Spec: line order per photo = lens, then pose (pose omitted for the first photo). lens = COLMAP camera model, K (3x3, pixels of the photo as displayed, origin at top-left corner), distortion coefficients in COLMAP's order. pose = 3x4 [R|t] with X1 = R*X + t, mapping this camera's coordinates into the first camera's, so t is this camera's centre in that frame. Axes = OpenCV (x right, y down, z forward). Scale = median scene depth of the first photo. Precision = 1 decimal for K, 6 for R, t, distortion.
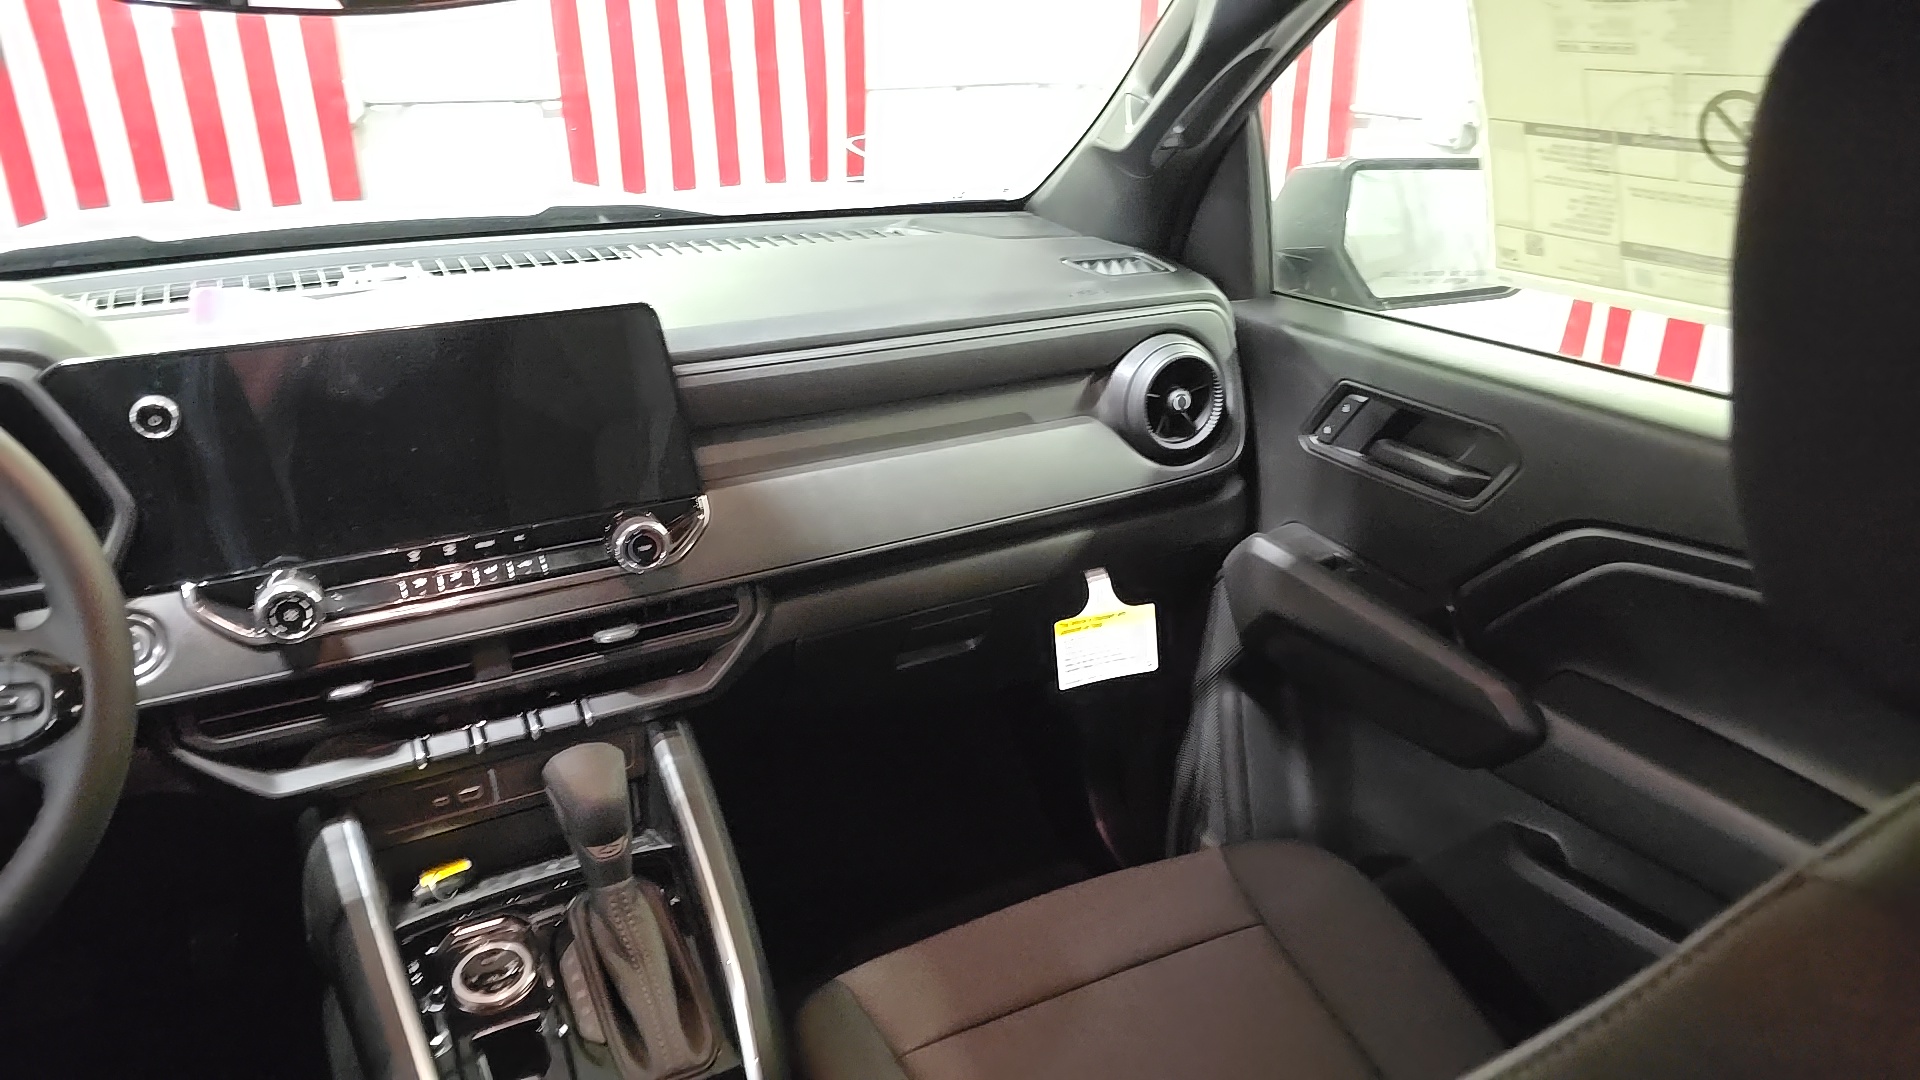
lens RADIAL K [[1292.2, 0, 957.4], [0, 1292.2, 555.8], [0, 0, 1]] dist [0.060328, -0.062419]
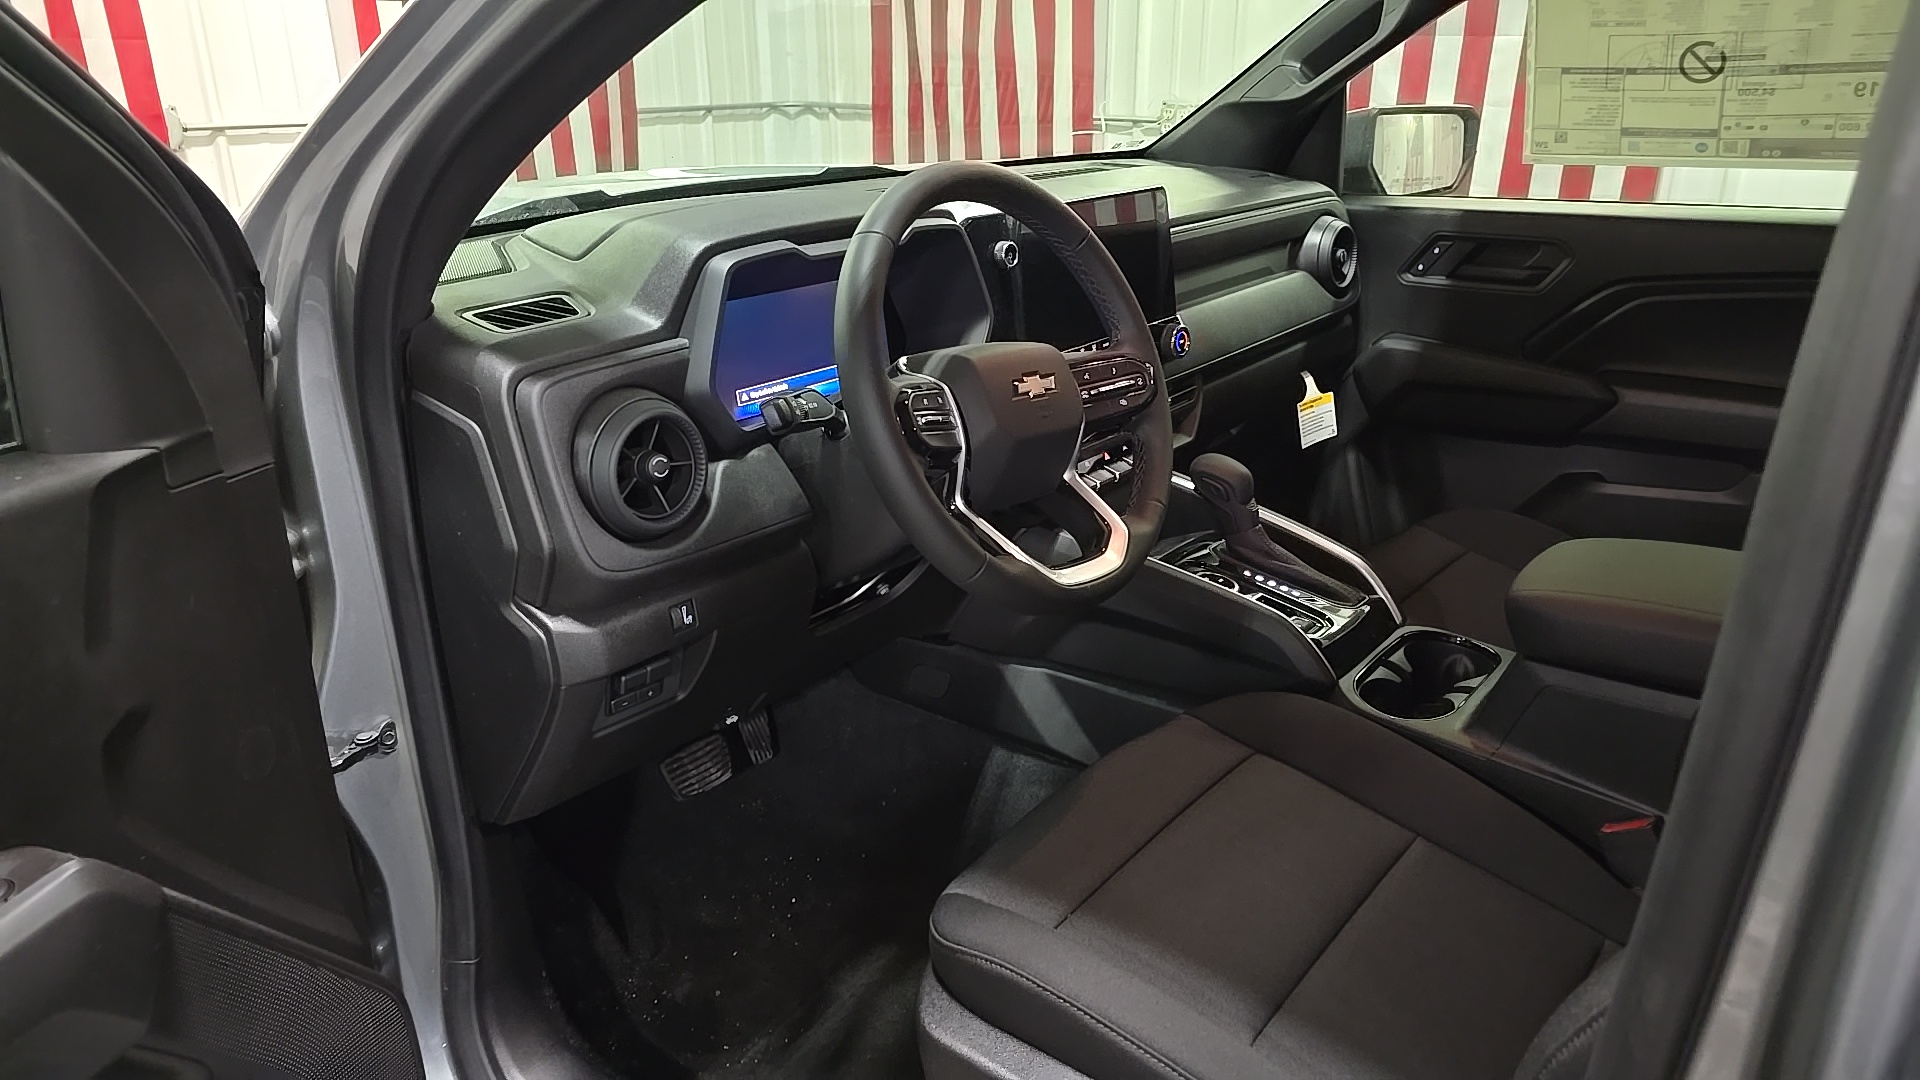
lens RADIAL K [[1311.0, 0, 959.6], [0, 1311.0, 555.6], [0, 0, 1]] dist [0.064963, -0.059221]
pose [[0.911728, -0.146311, 0.383855, -1.163404], [0.161565, 0.986833, -0.007604, 0.223801], [-0.377688, 0.068950, 0.923362, -0.361015]]
